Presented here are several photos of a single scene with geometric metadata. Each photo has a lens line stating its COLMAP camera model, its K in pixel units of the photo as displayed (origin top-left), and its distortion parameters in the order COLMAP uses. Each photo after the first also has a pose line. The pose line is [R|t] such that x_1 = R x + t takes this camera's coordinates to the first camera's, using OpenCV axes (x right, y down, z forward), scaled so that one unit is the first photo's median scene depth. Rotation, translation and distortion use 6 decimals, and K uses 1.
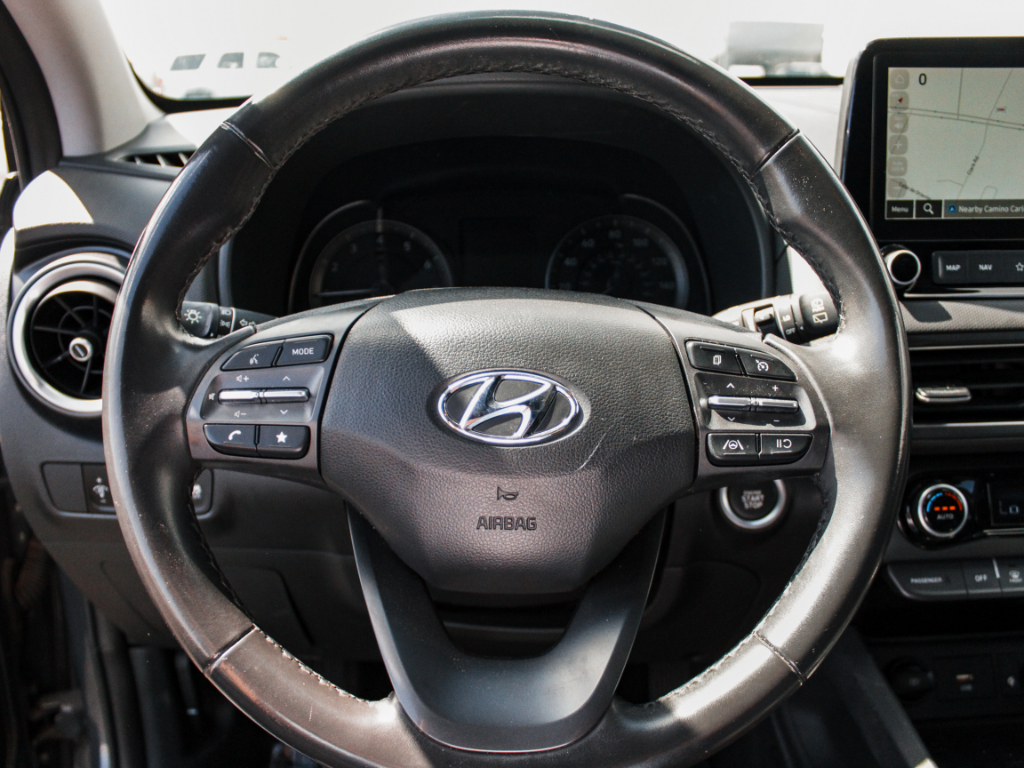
lens RADIAL K [[940.7, 0, 512.0], [0, 940.7, 384.0], [0, 0, 1]] dist [-0.174812, 0.108562]
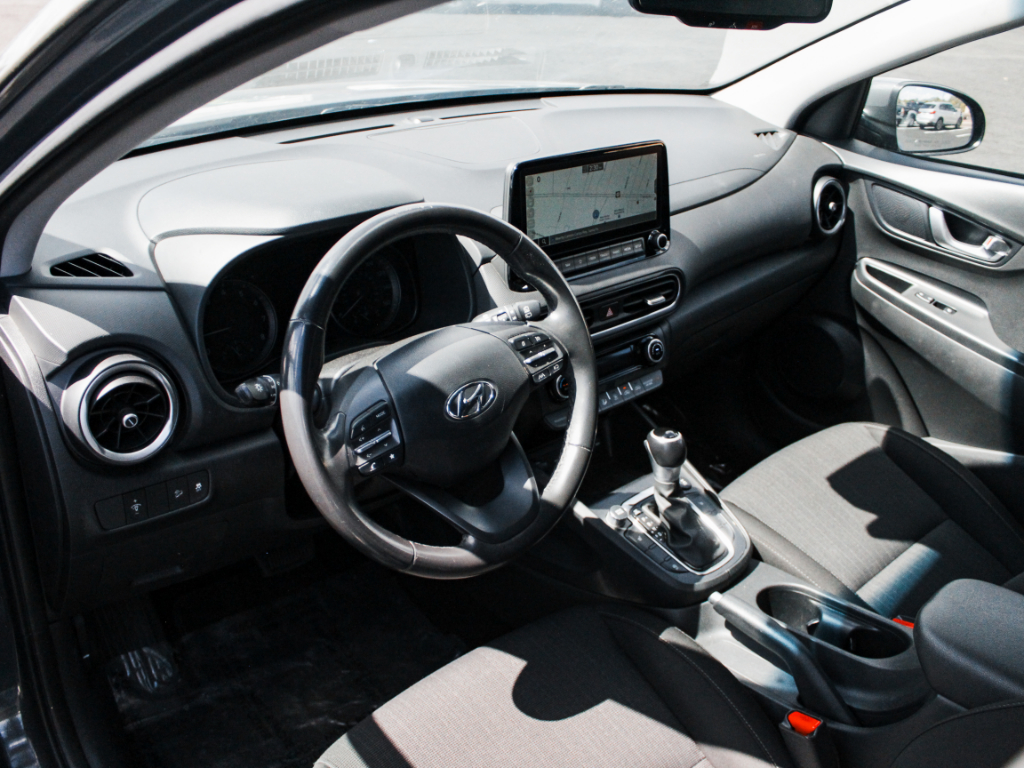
lens RADIAL K [[940.7, 0, 512.0], [0, 940.7, 384.0], [0, 0, 1]] dist [-0.174812, 0.108562]
pose [[0.756130, -0.242422, 0.607864, -0.951688], [0.127939, 0.965693, 0.225982, -0.376376], [-0.641793, -0.093102, 0.761205, -0.573355]]
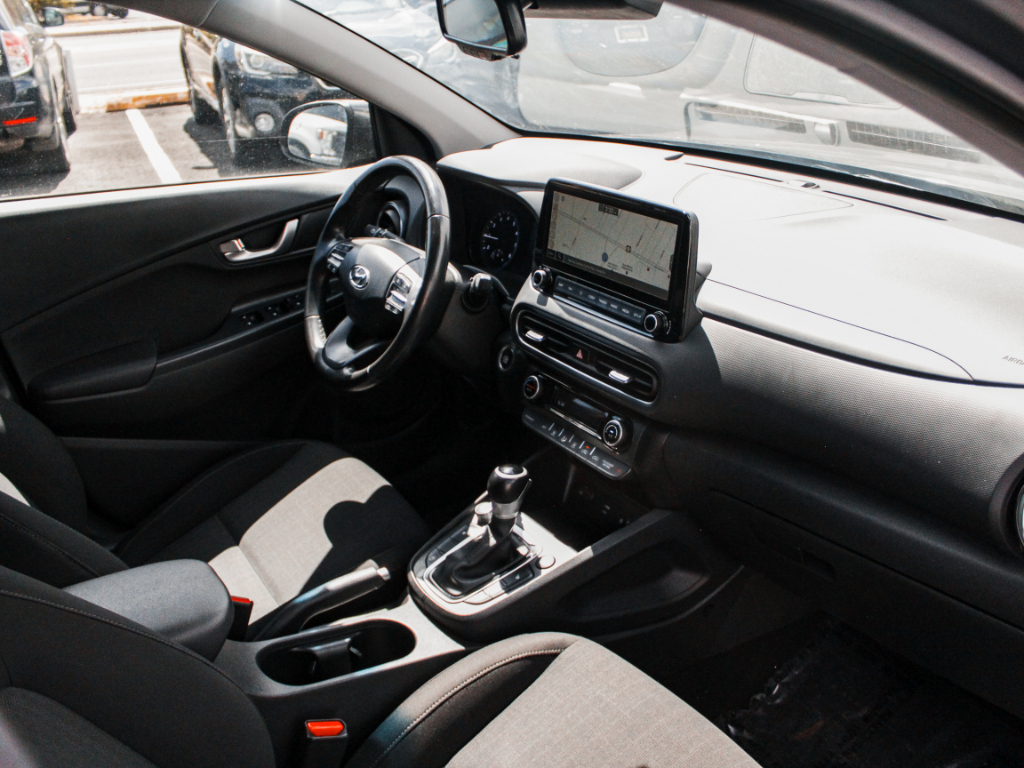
lens RADIAL K [[940.7, 0, 512.0], [0, 940.7, 384.0], [0, 0, 1]] dist [-0.174812, 0.108562]
pose [[0.541380, 0.345936, -0.766313, 2.316294], [-0.247582, 0.936614, 0.247905, -0.451467], [0.803499, 0.055514, 0.592712, -0.441054]]
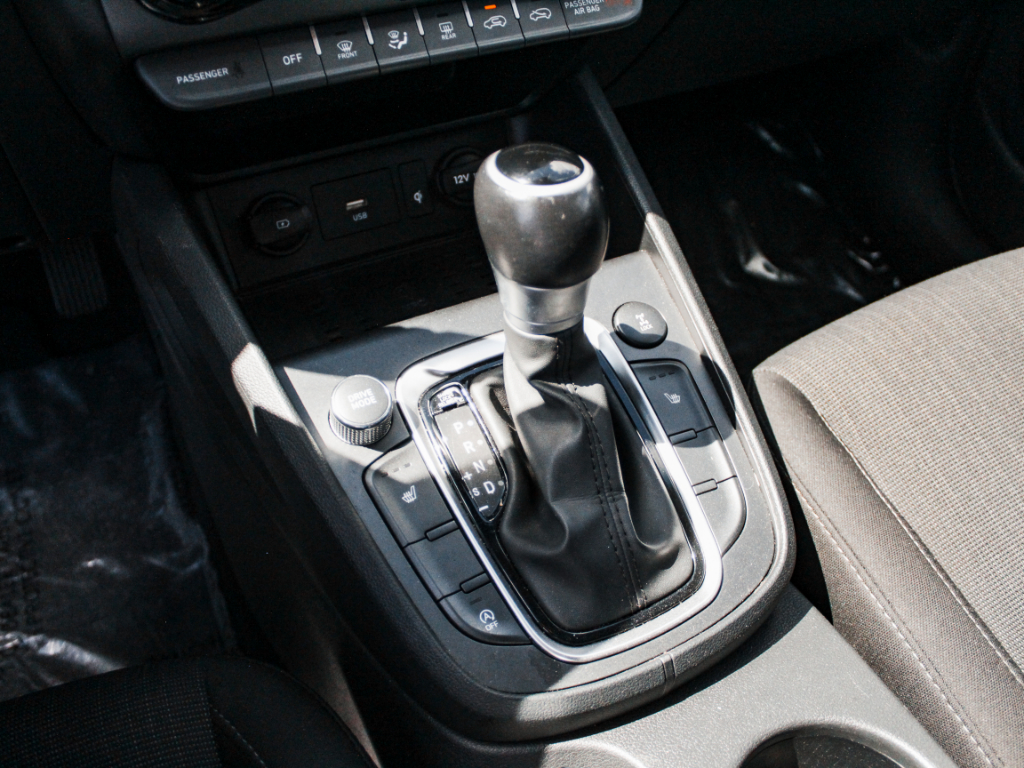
lens RADIAL K [[940.7, 0, 512.0], [0, 940.7, 384.0], [0, 0, 1]] dist [-0.174812, 0.108562]
pose [[0.897695, -0.265276, 0.351812, 0.396004], [0.066684, 0.871051, 0.486644, 0.118929], [-0.435541, -0.413398, 0.799628, 0.341394]]
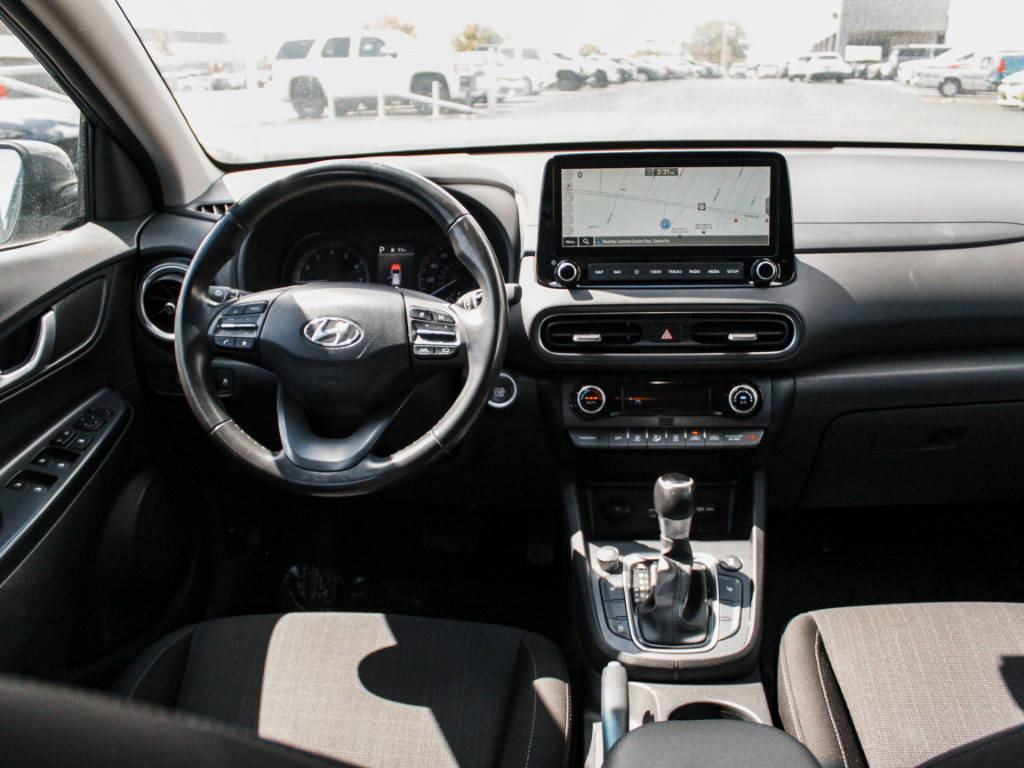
lens RADIAL K [[940.7, 0, 512.0], [0, 940.7, 384.0], [0, 0, 1]] dist [-0.174812, 0.108562]
pose [[0.993724, 0.027427, -0.108443, 0.541678], [-0.025169, 0.999438, 0.022137, 0.069946], [0.108989, -0.019269, 0.993856, -1.017454]]
